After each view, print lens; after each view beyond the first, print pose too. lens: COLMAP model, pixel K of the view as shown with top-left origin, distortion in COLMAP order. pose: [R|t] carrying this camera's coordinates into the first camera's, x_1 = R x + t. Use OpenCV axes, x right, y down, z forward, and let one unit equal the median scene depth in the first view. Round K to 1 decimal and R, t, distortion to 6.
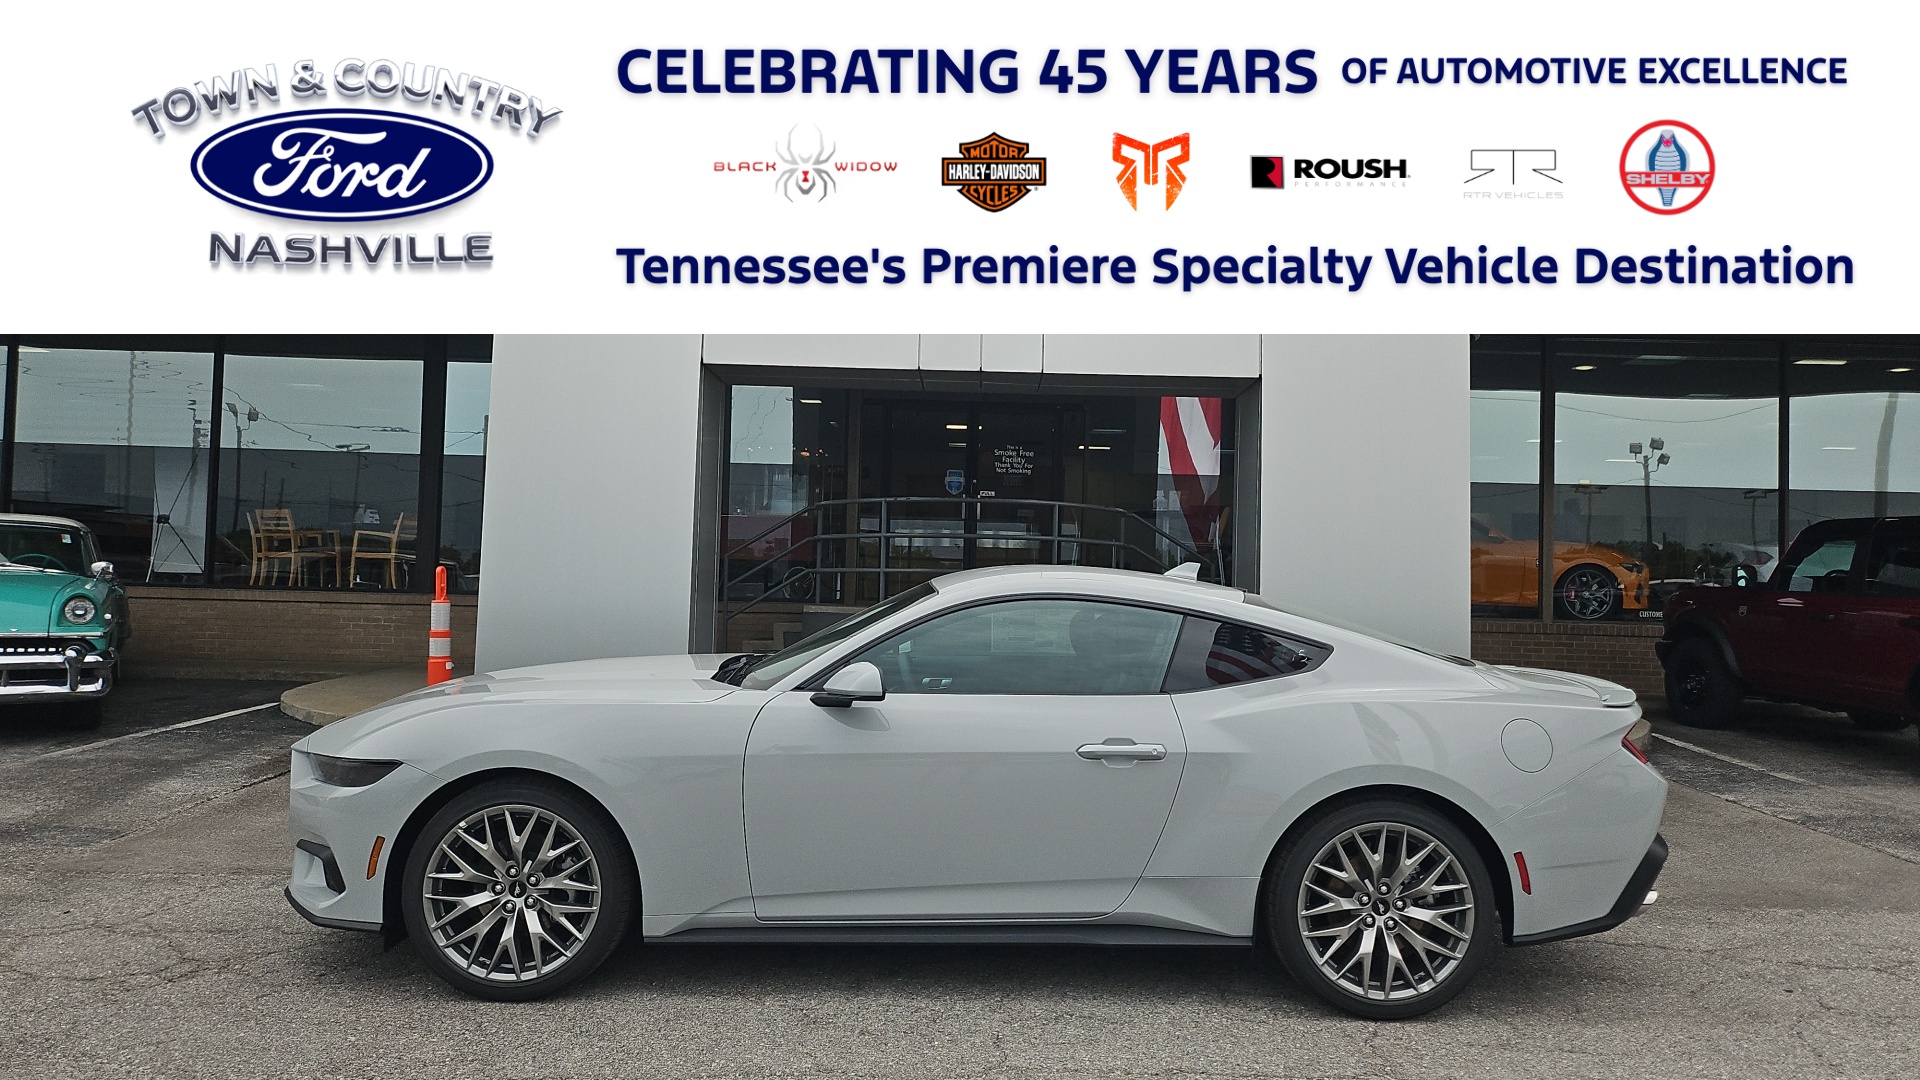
lens RADIAL K [[1290.4, 0, 989.6], [0, 1290.4, 562.2], [0, 0, 1]] dist [0.061936, -0.039228]
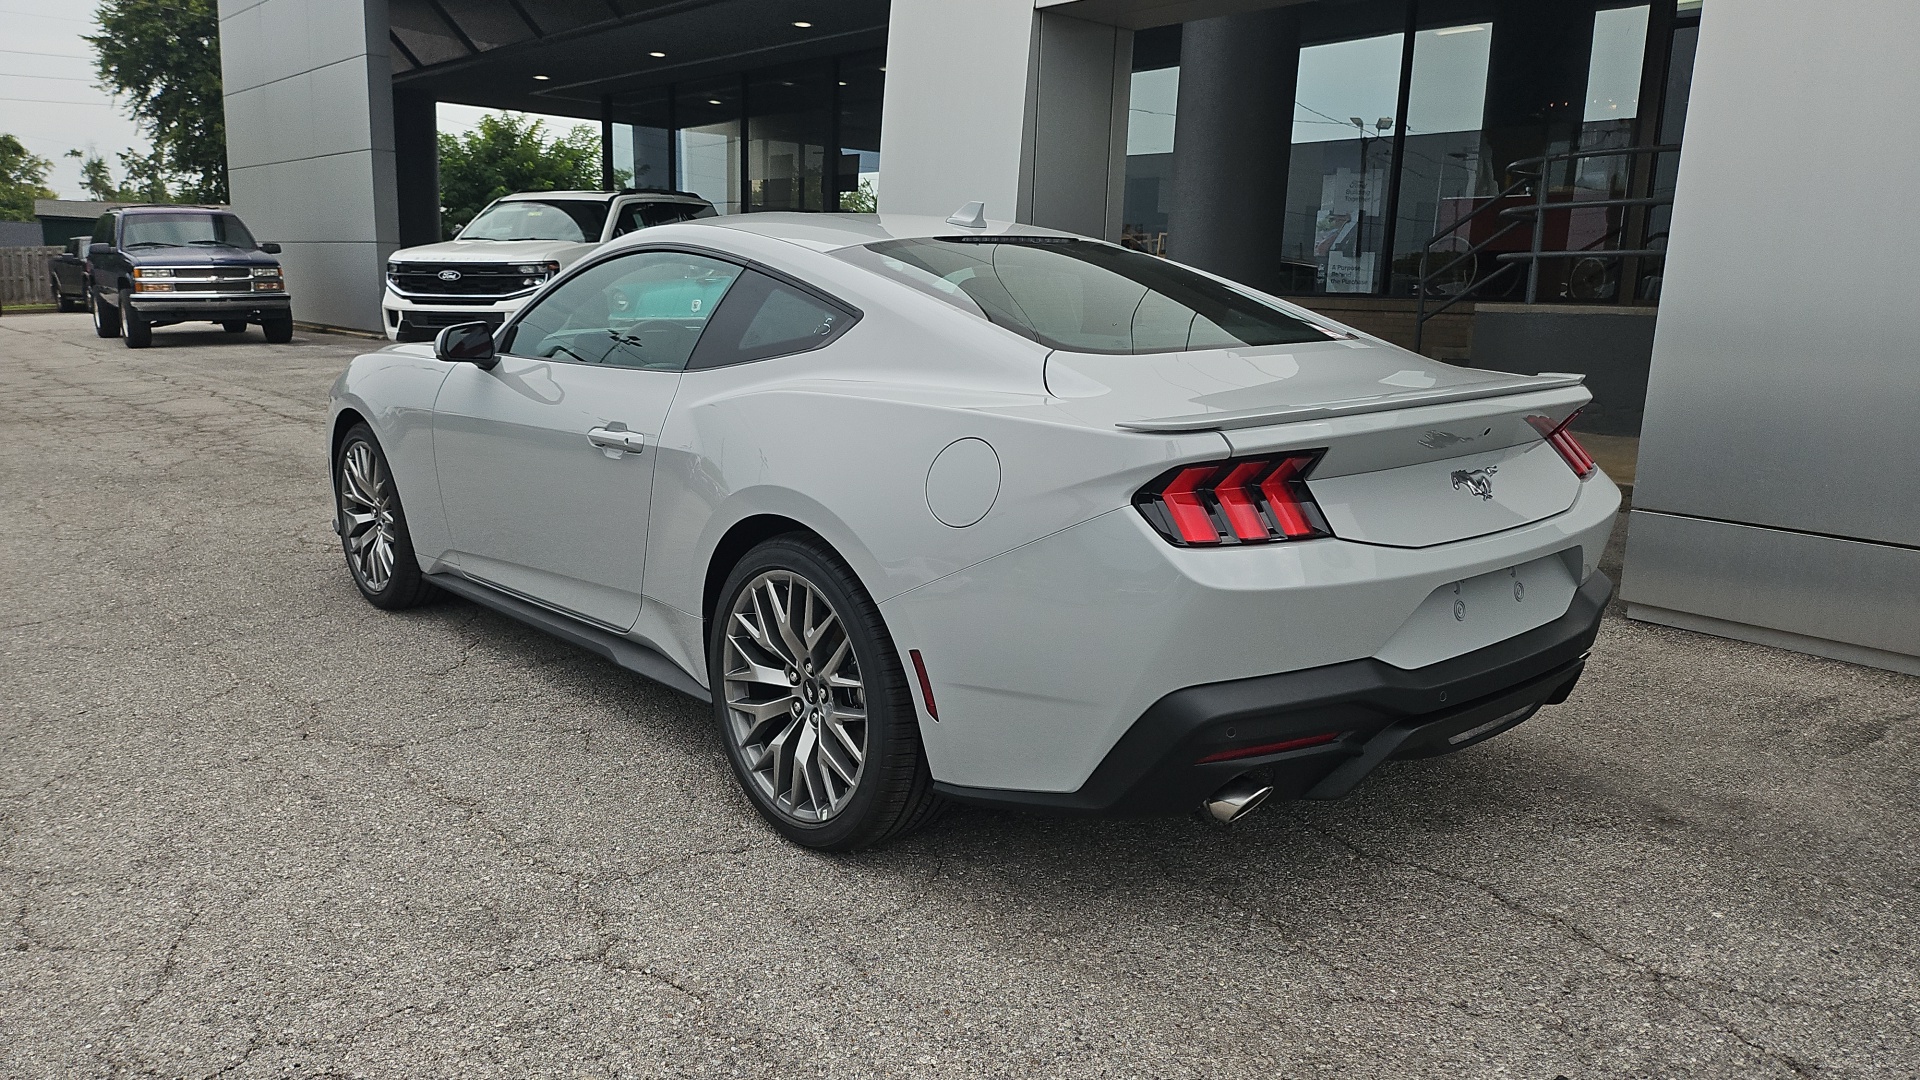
lens RADIAL K [[1384.8, 0, 960.0], [0, 1384.8, 540.0], [0, 0, 1]] dist [0.034946, -0.025048]
pose [[0.644279, 0.133612, -0.753029, 0.897866], [0.023503, 0.980697, 0.194117, 0.046803], [0.764429, -0.142764, 0.628702, 0.616405]]
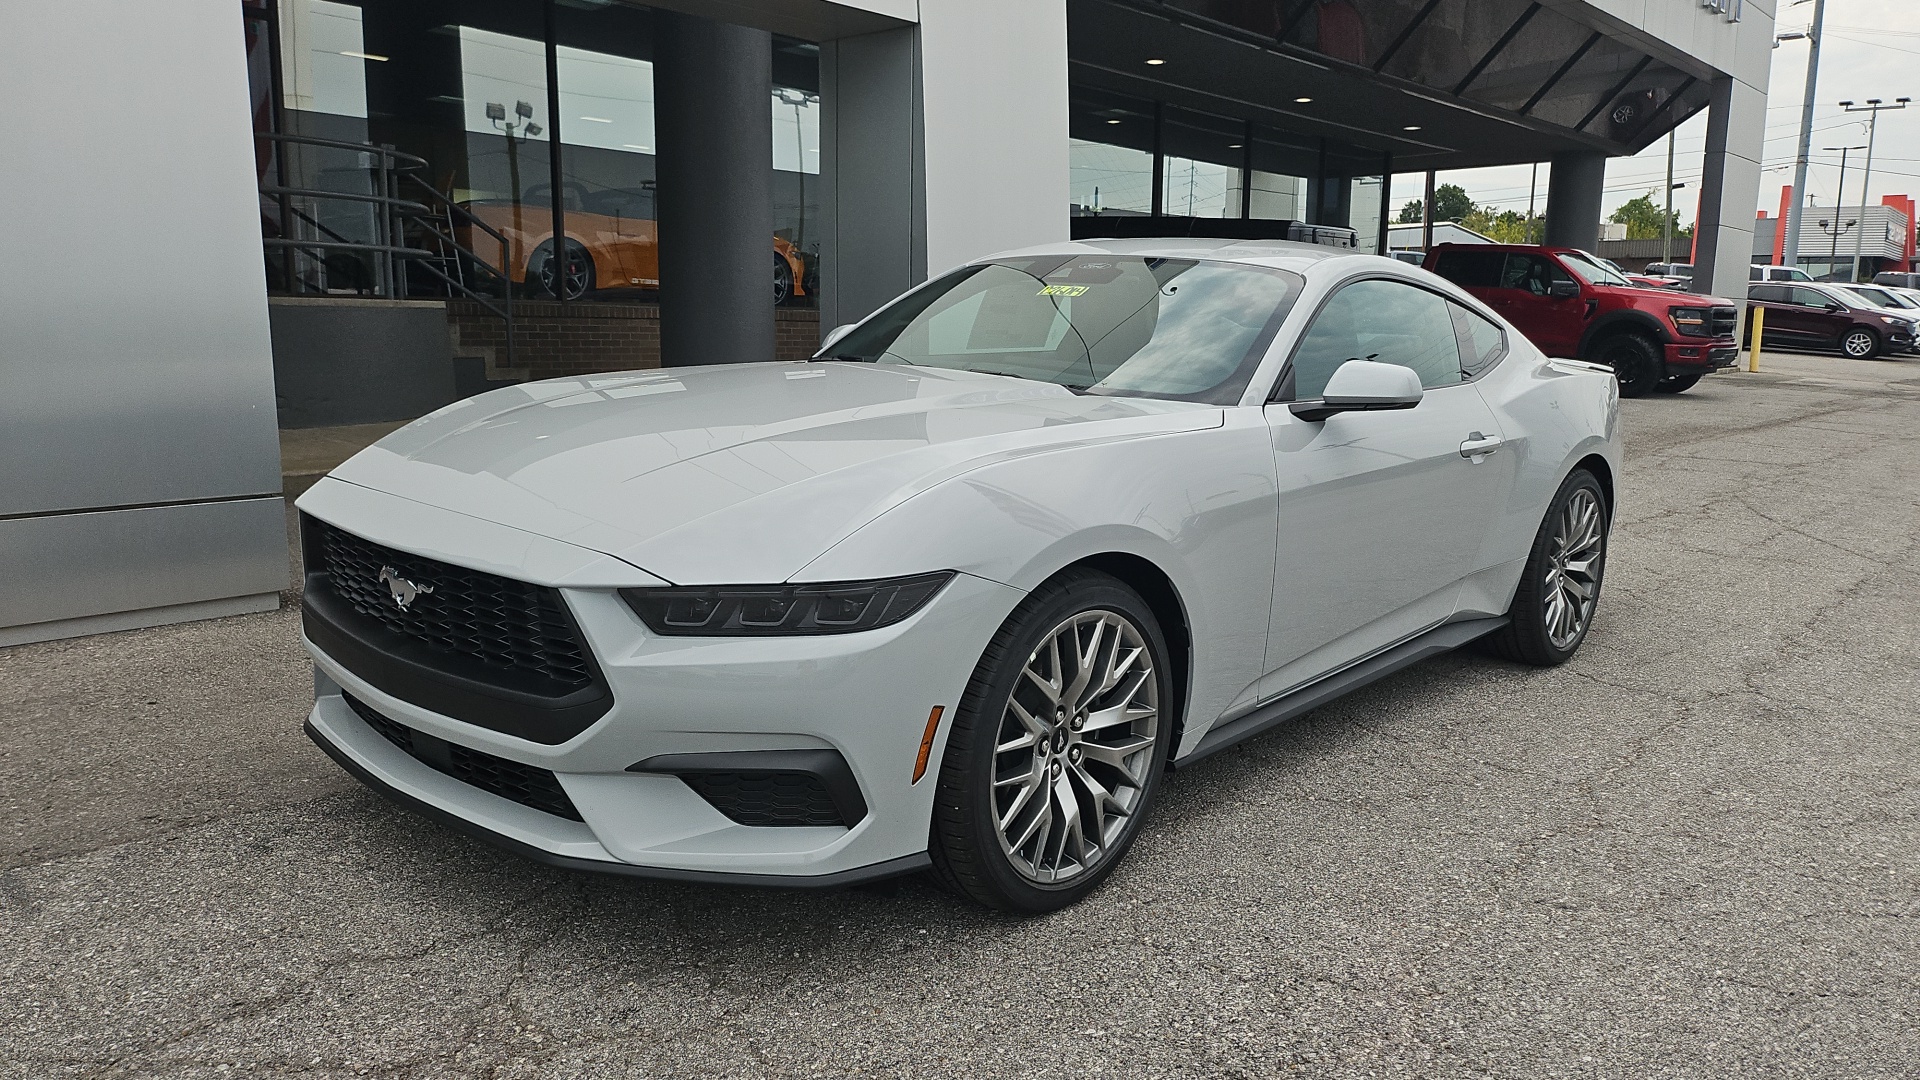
lens RADIAL K [[1358.4, 0, 960.0], [0, 1358.4, 540.0], [0, 0, 1]] dist [0.078114, -0.099752]
pose [[0.680300, -0.132897, 0.720784, -0.860611], [-0.028264, 0.977935, 0.206986, 0.020419], [-0.732388, -0.161185, 0.661534, 0.614637]]
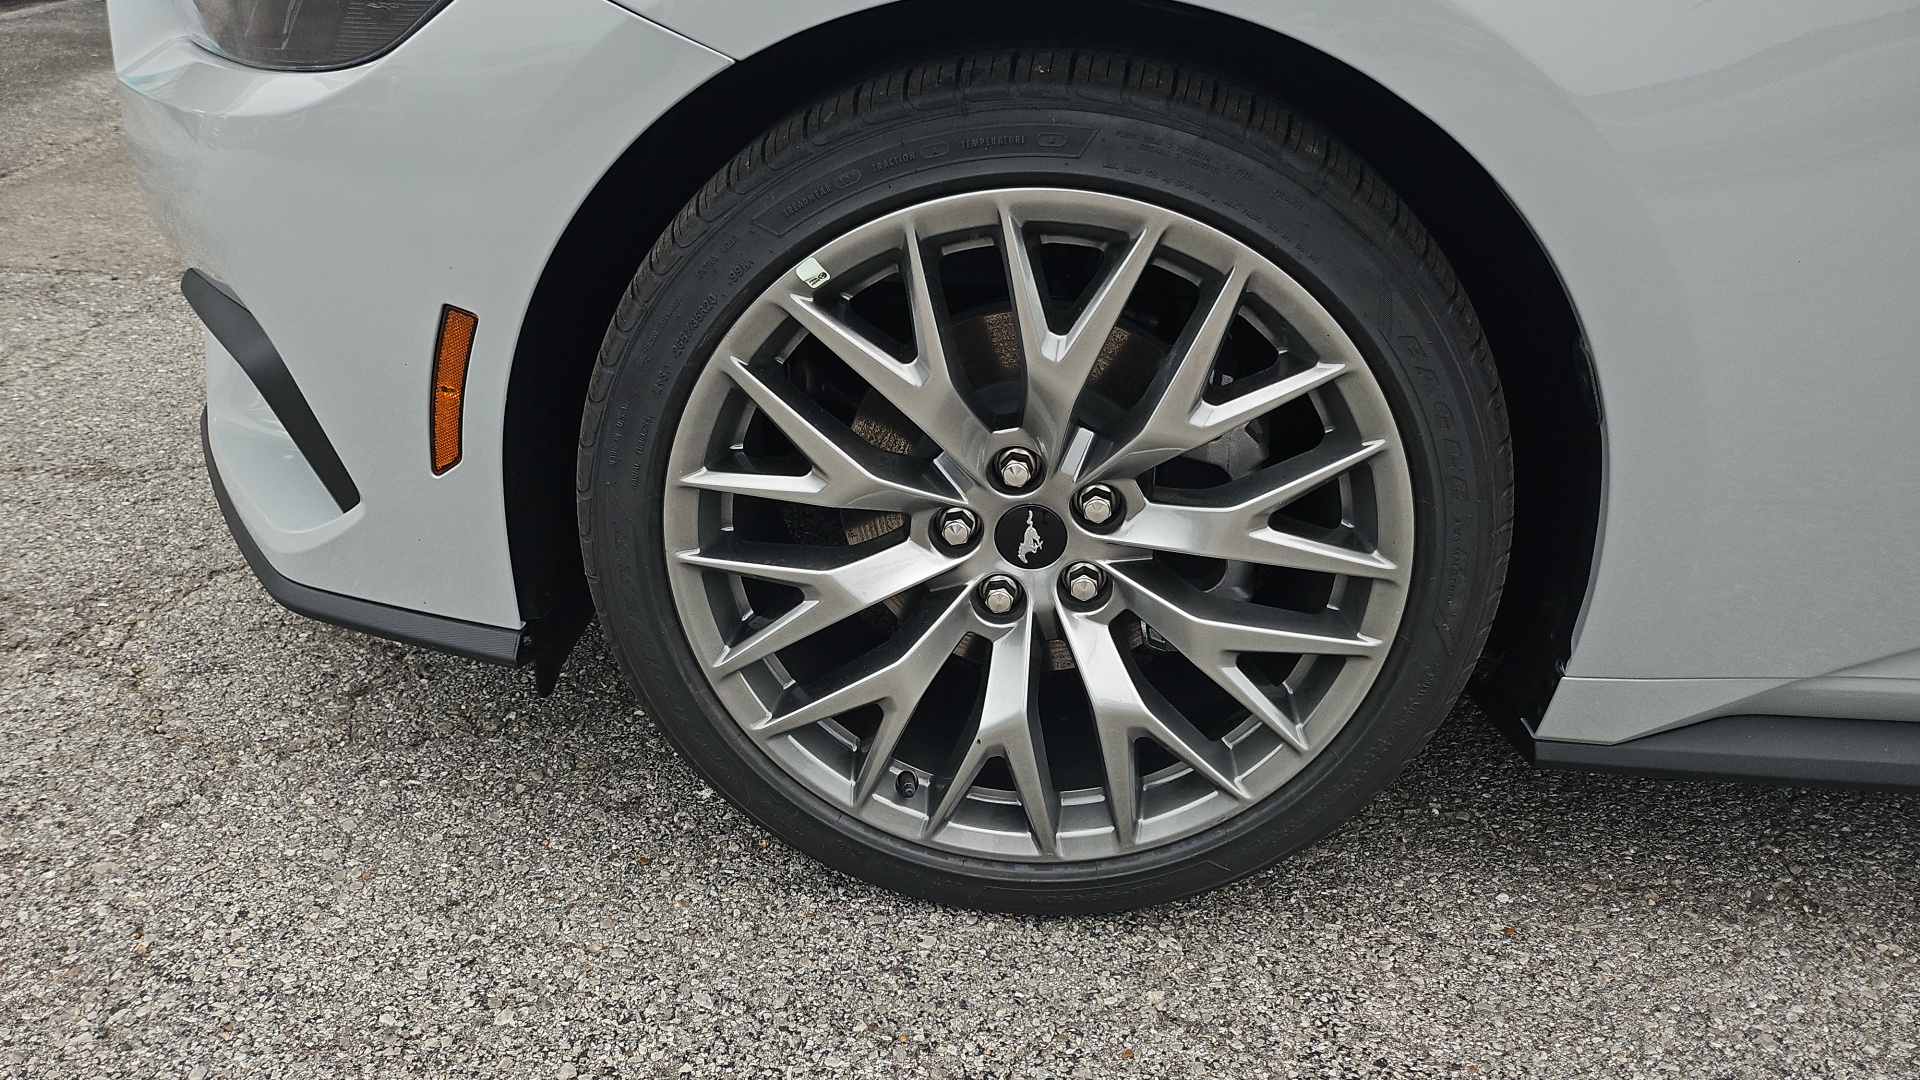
lens RADIAL K [[1358.4, 0, 960.0], [0, 1358.4, 540.0], [0, 0, 1]] dist [0.078114, -0.099752]
pose [[0.994136, 0.053960, -0.093708, -0.351854], [-0.005411, 0.890334, 0.455277, 0.136075], [0.107998, -0.452100, 0.885405, 0.774537]]
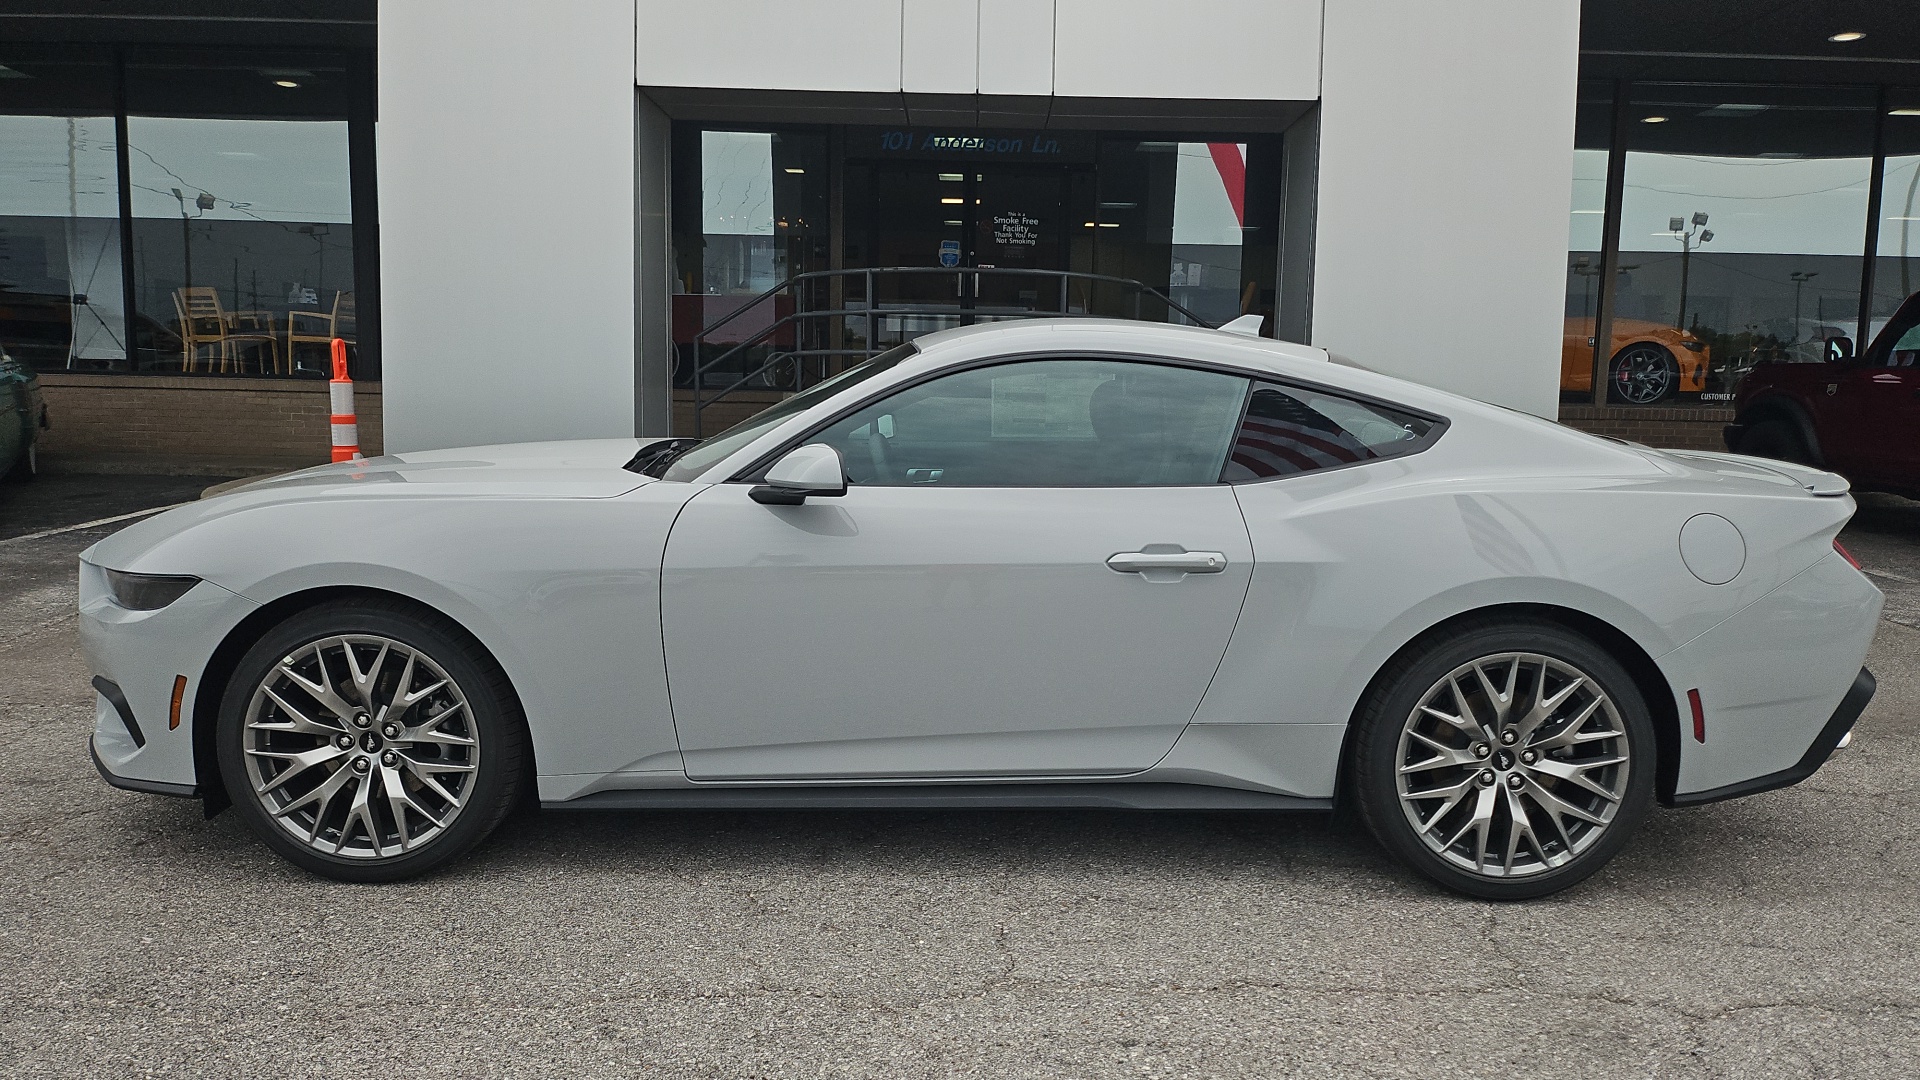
lens RADIAL K [[1313.7, 0, 984.2], [0, 1313.7, 560.5], [0, 0, 1]] dist [0.077536, -0.085917]
pose [[0.999977, -0.004807, -0.004724, 0.000439], [0.005477, 0.988084, 0.153816, 0.028326], [0.003928, -0.153839, 0.988088, 0.249801]]
